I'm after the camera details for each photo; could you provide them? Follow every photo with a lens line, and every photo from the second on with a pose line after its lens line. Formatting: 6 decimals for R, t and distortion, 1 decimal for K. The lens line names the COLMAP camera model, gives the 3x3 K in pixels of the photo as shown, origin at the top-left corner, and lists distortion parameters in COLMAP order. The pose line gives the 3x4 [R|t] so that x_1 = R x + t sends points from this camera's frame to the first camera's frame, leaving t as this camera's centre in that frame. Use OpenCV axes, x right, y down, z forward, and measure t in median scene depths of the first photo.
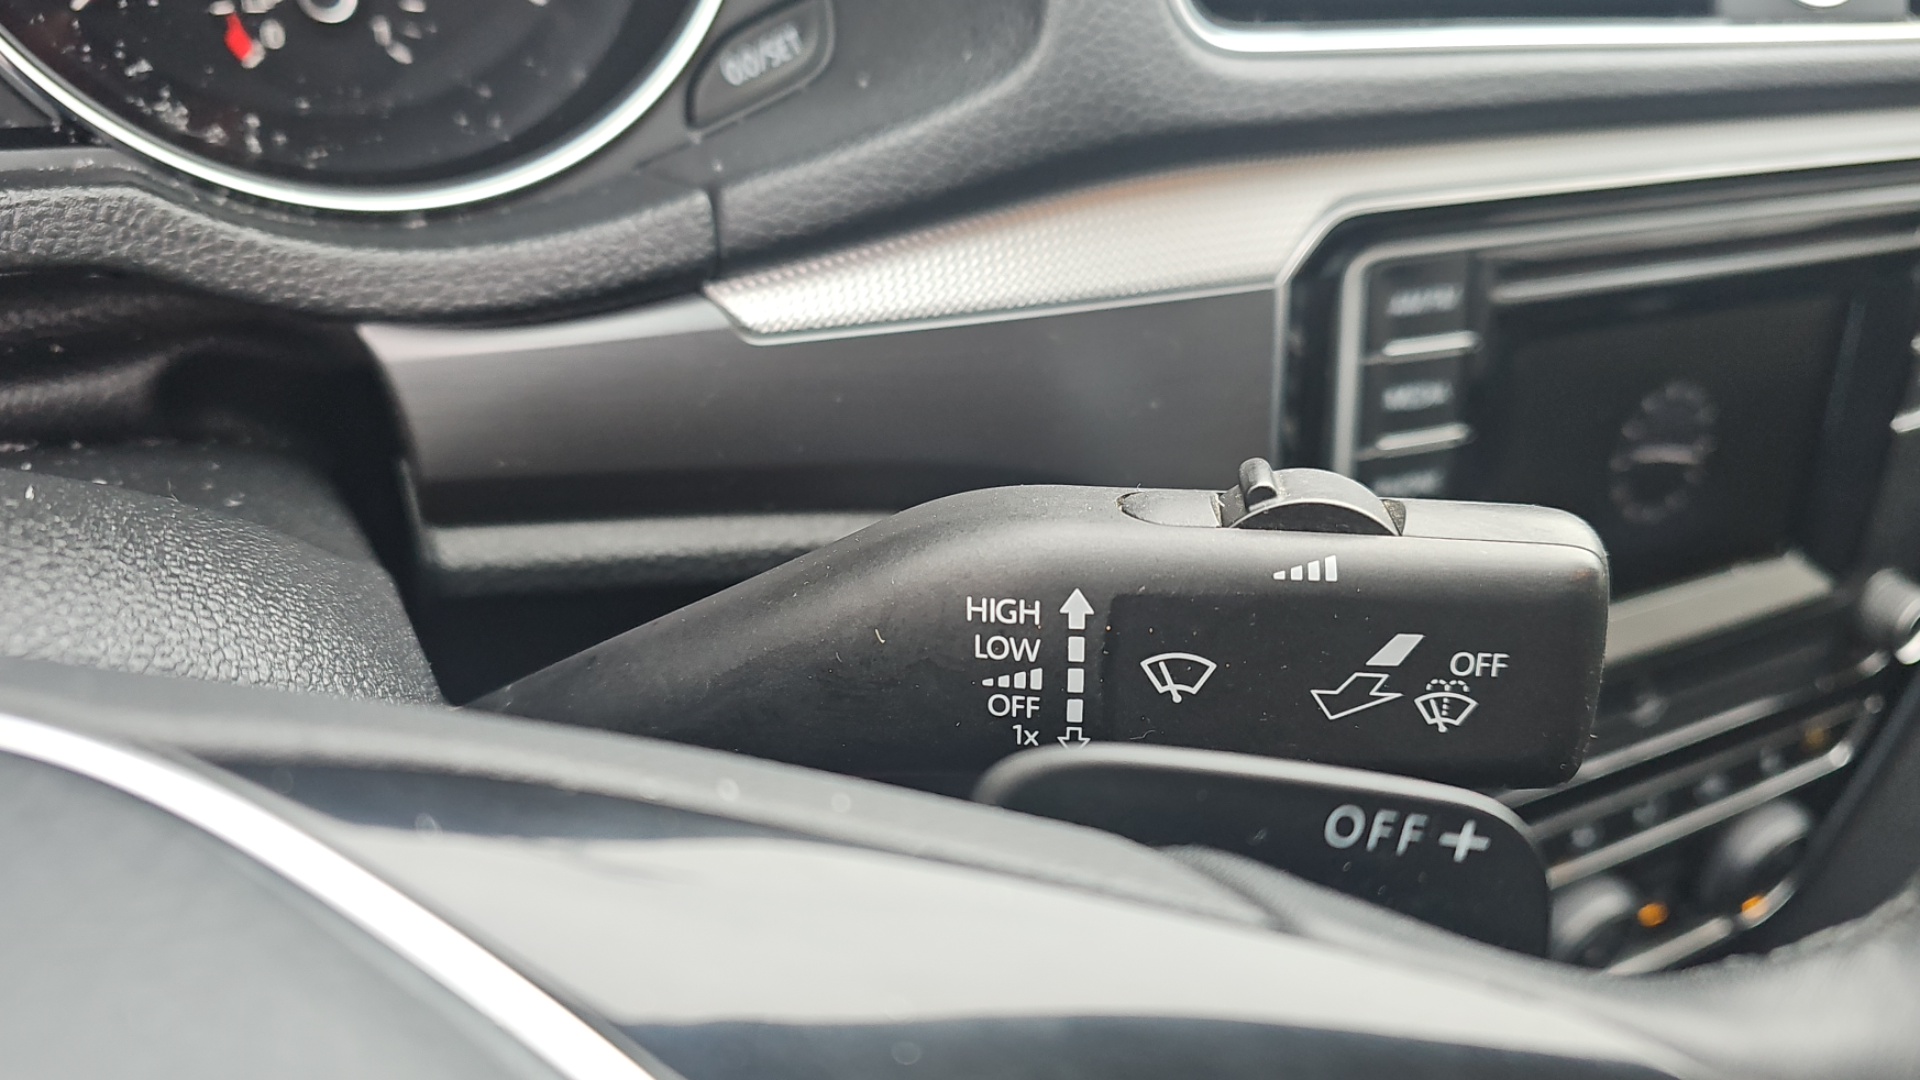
lens RADIAL K [[1456.7, 0, 945.0], [0, 1456.7, 497.7], [0, 0, 1]] dist [0.041814, -0.070510]
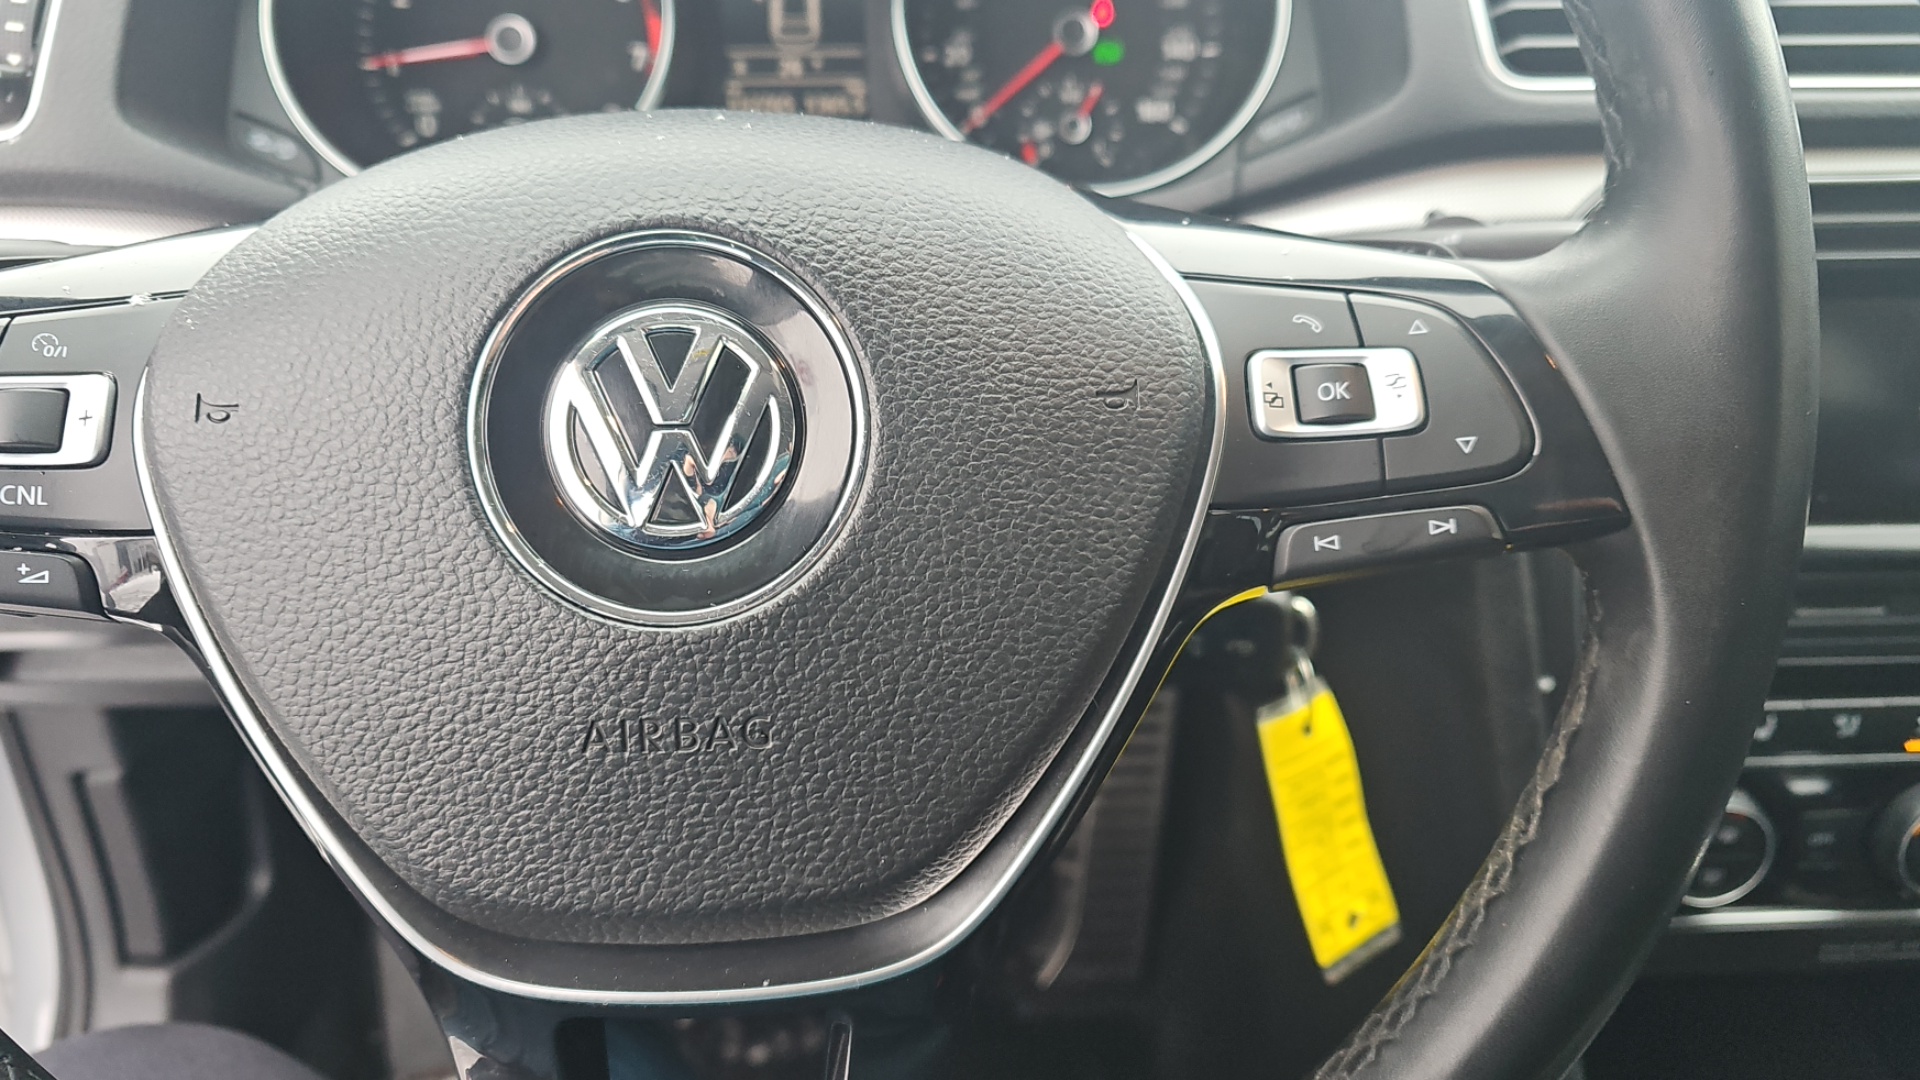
lens RADIAL K [[1432.1, 0, 938.0], [0, 1432.1, 509.8], [0, 0, 1]] dist [0.042611, -0.071928]
pose [[0.889952, 0.046476, -0.453679, 0.402527], [-0.135854, 0.976647, -0.166445, 0.647792], [0.435349, 0.209762, 0.875483, -0.844305]]
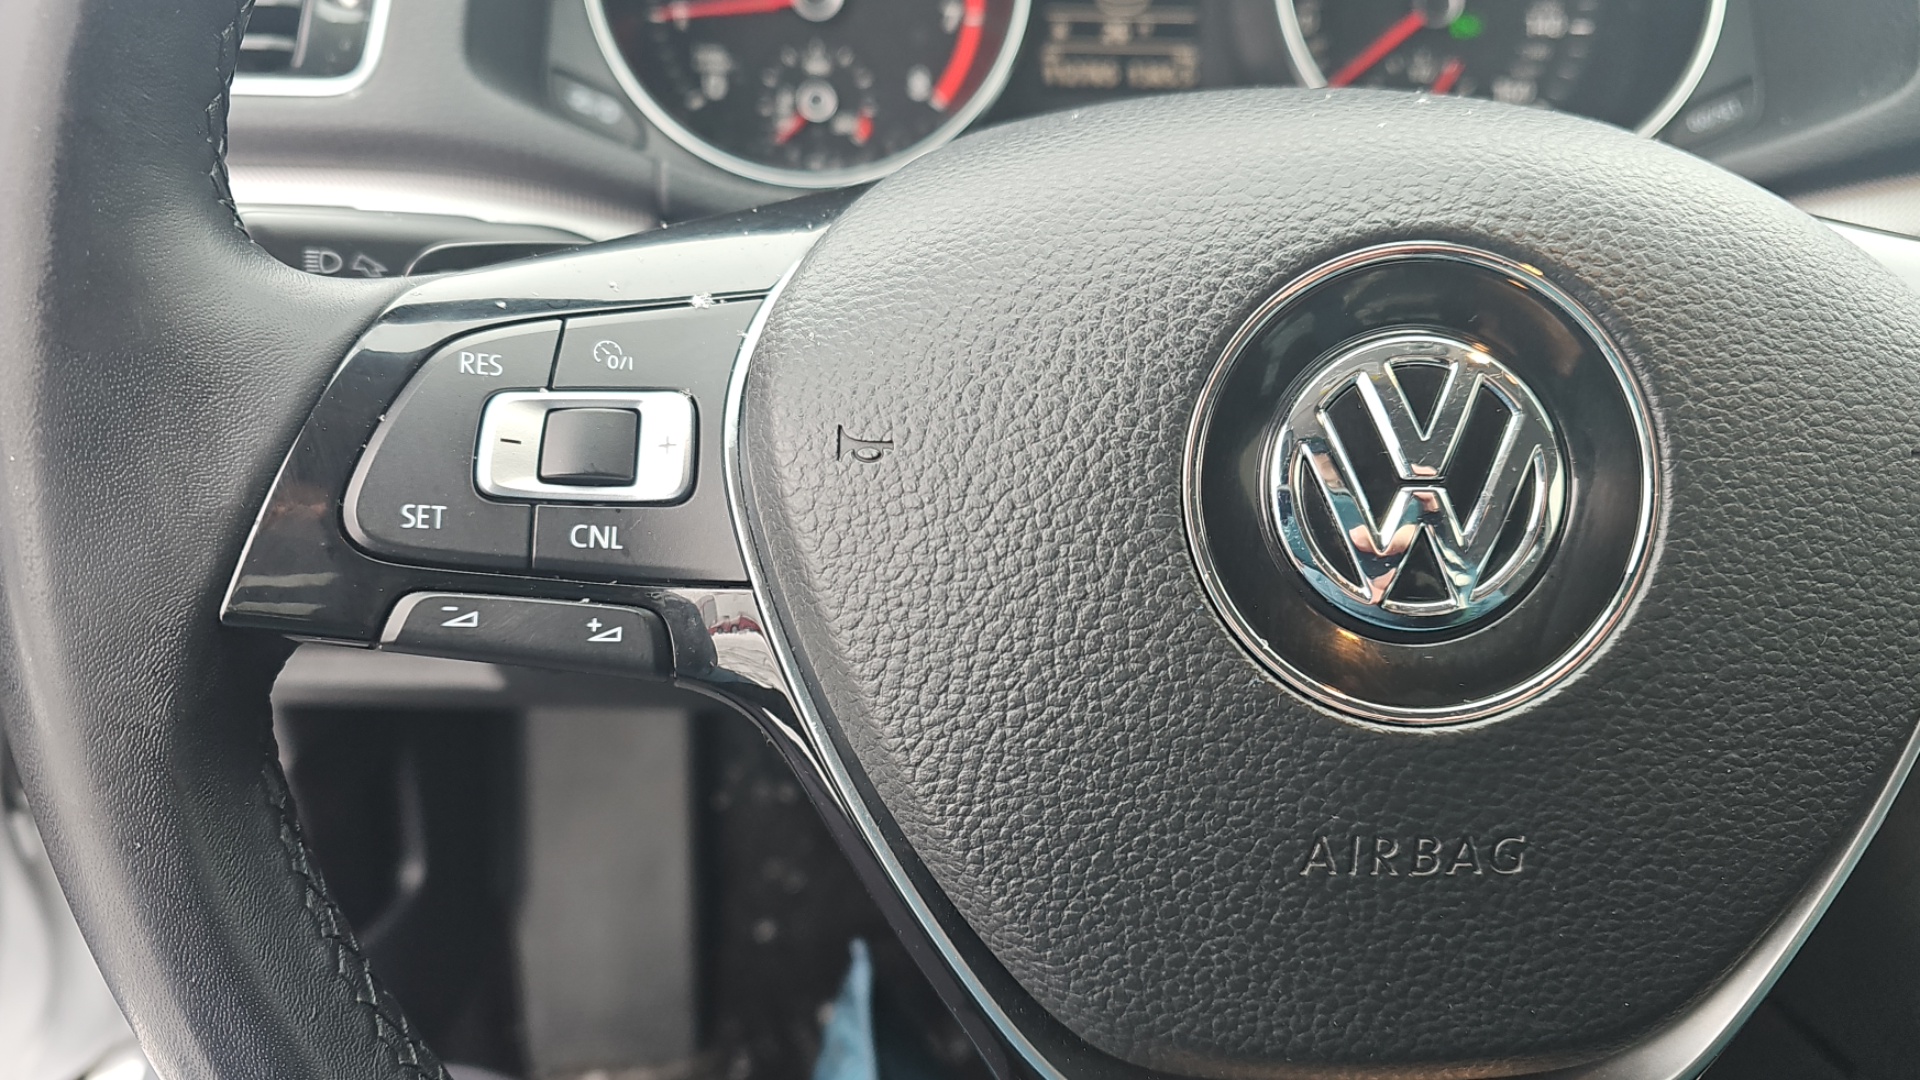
lens RADIAL K [[1440.1, 0, 947.6], [0, 1440.1, 551.9], [0, 0, 1]] dist [0.047323, -0.075291]
pose [[0.889606, 0.093718, -0.447011, -0.135235], [-0.163676, 0.979133, -0.120456, 0.631517], [0.426394, 0.180323, 0.886381, -0.910170]]
